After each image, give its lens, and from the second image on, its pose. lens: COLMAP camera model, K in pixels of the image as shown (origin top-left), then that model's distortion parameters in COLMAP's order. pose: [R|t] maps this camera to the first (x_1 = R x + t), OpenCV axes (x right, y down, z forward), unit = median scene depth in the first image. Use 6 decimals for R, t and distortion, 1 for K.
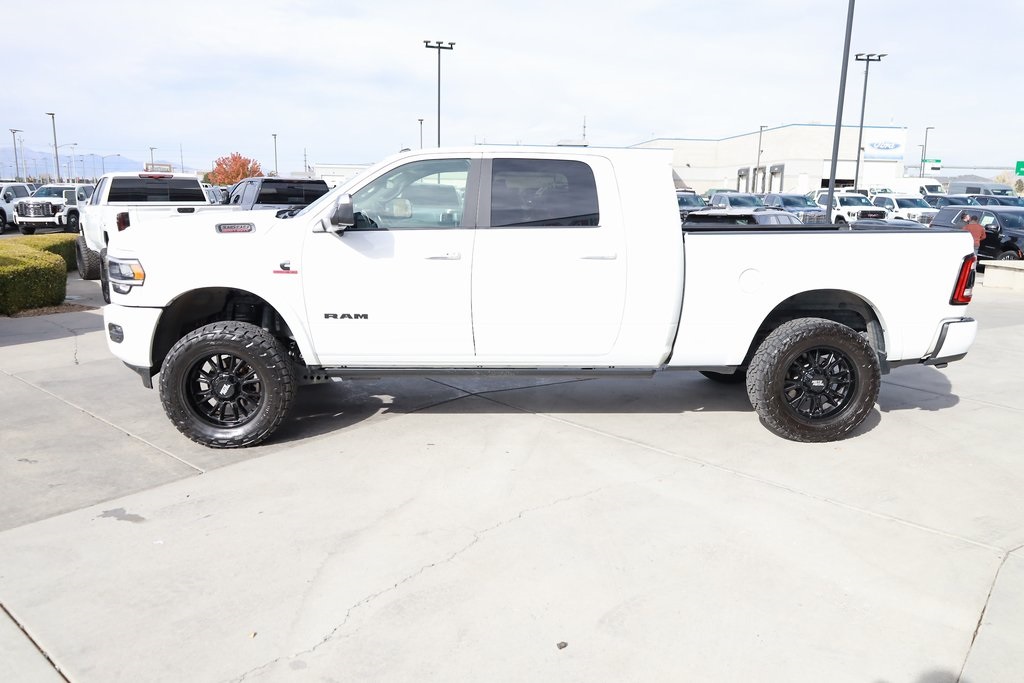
lens RADIAL K [[747.2, 0, 509.3], [0, 747.2, 341.7], [0, 0, 1]] dist [-0.001096, -0.002389]
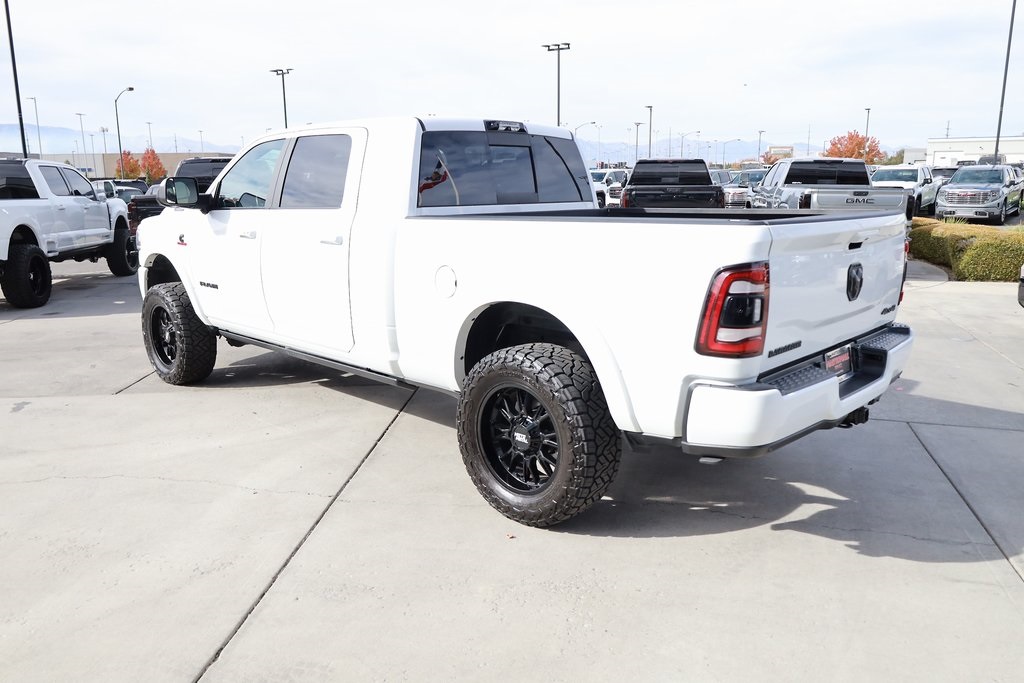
lens RADIAL K [[773.4, 0, 512.0], [0, 773.4, 341.5], [0, 0, 1]] dist [-0.007907, -0.001972]
pose [[0.687703, 0.132062, -0.713880, 0.933727], [-0.120788, 0.990424, 0.066861, -0.081650], [0.715874, 0.040248, 0.697069, 0.508458]]
